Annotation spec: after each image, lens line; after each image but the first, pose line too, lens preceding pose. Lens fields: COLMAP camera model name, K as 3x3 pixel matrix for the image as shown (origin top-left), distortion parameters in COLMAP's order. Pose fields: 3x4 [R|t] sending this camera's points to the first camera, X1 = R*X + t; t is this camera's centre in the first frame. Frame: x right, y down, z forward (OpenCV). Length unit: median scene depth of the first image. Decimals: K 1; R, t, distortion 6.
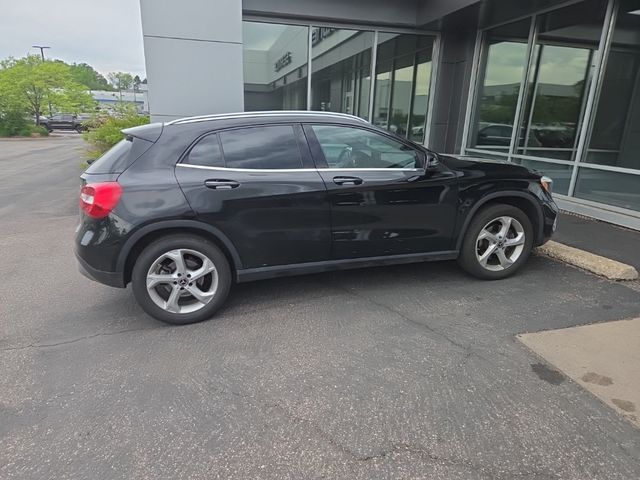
lens RADIAL K [[424.9, 0, 315.1], [0, 424.9, 236.5], [0, 0, 1]] dist [0.068832, -0.052188]
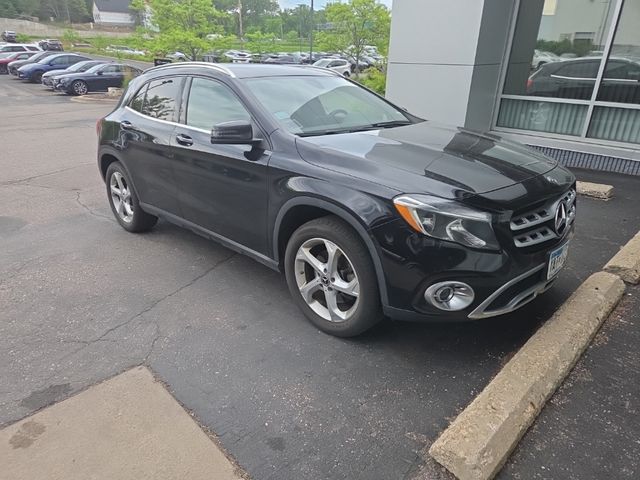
lens RADIAL K [[424.9, 0, 315.1], [0, 424.9, 236.5], [0, 0, 1]] dist [0.068832, -0.052188]
pose [[0.506753, 0.320693, -0.800224, 0.972187], [-0.224376, 0.945308, 0.236747, -0.203170], [0.832380, 0.059579, 0.550993, 0.678713]]
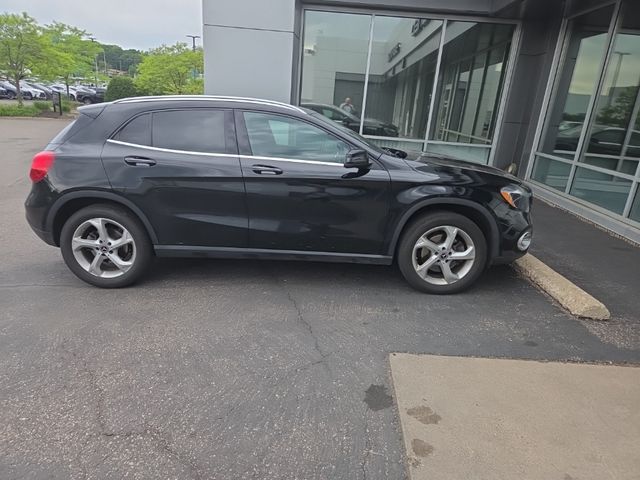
lens RADIAL K [[426.5, 0, 322.6], [0, 426.5, 230.8], [0, 0, 1]] dist [0.066768, -0.048552]
pose [[0.961219, 0.121053, -0.247800, 0.431881], [-0.119498, 0.992605, 0.021363, -0.024975], [0.248554, 0.009077, 0.968576, 0.066268]]
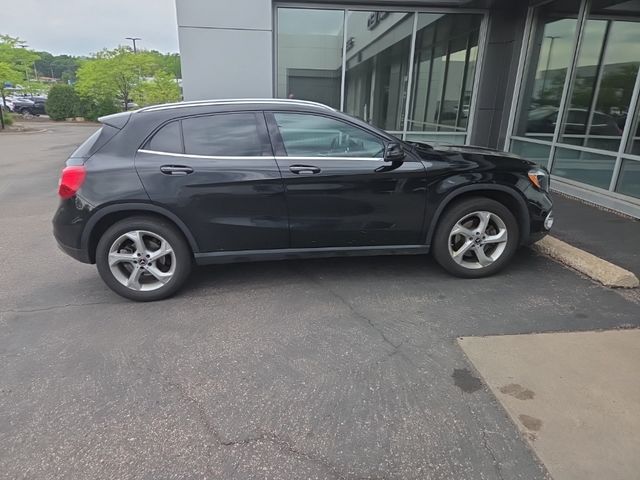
lens RADIAL K [[425.3, 0, 314.7], [0, 425.3, 231.5], [0, 0, 1]] dist [0.072777, -0.055683]
pose [[0.984989, 0.044971, -0.166657, 0.252129], [-0.041560, 0.998850, 0.023904, -0.010144], [0.167541, -0.016619, 0.985725, 0.019357]]
